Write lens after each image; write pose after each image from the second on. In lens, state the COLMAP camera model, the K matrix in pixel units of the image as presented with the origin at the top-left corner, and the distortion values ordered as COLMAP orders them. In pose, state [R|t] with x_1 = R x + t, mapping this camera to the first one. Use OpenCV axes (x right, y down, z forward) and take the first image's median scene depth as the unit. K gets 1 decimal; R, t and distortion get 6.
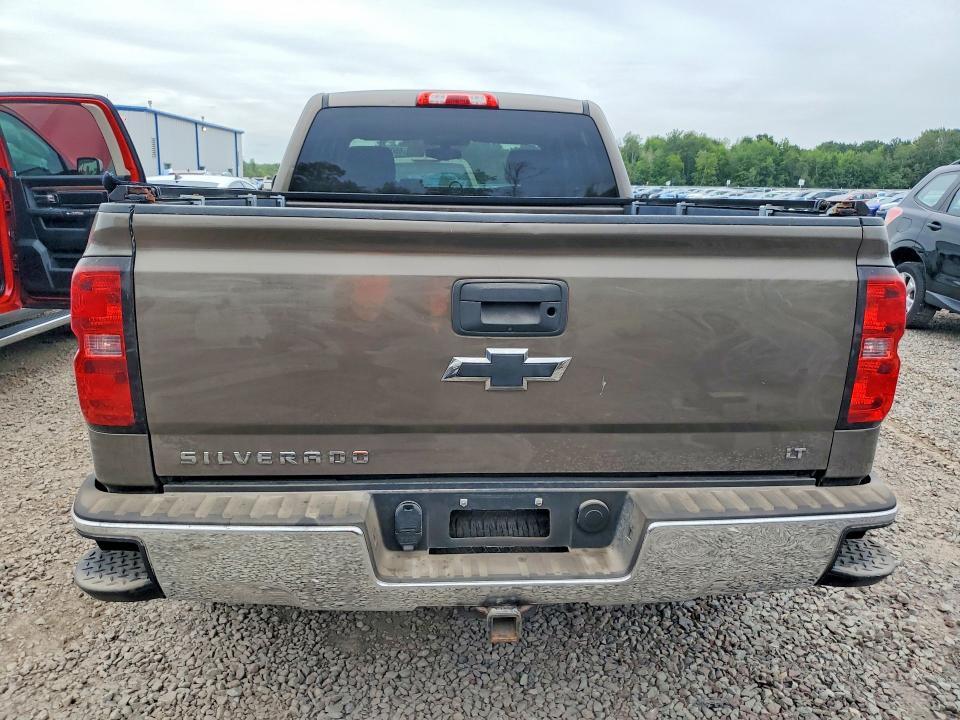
lens RADIAL K [[755.2, 0, 477.4], [0, 755.2, 365.6], [0, 0, 1]] dist [0.012624, 0.004679]
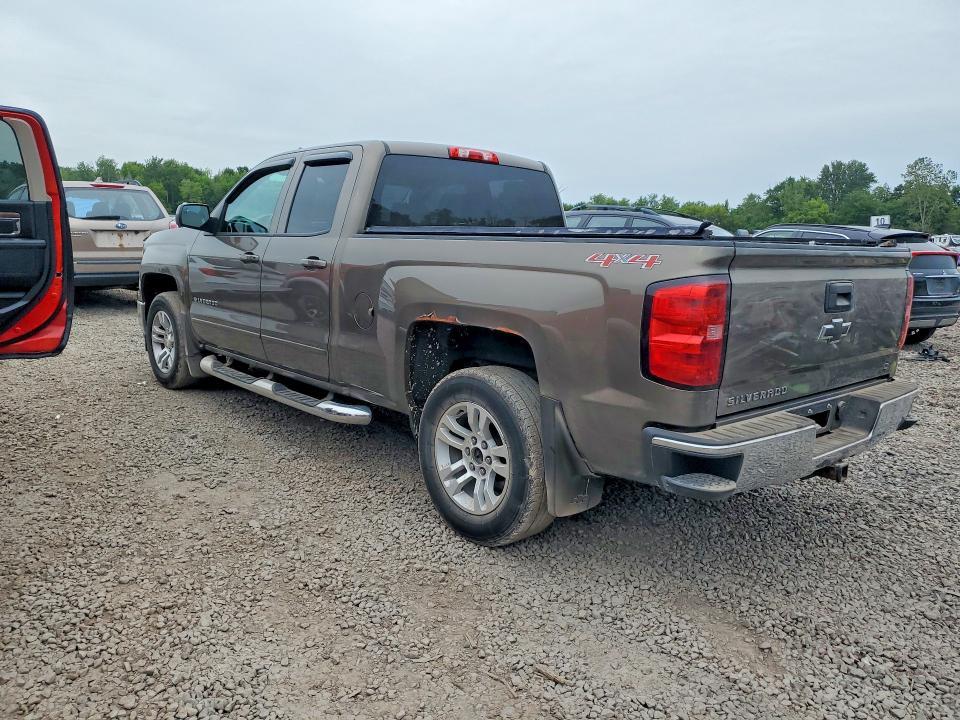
lens RADIAL K [[755.2, 0, 478.8], [0, 755.2, 354.6], [0, 0, 1]] dist [0.012624, 0.004679]
pose [[0.801315, -0.087940, 0.591743, -1.706665], [0.118292, 0.992898, -0.012631, -0.016609], [-0.586430, 0.080120, 0.806027, 0.034602]]
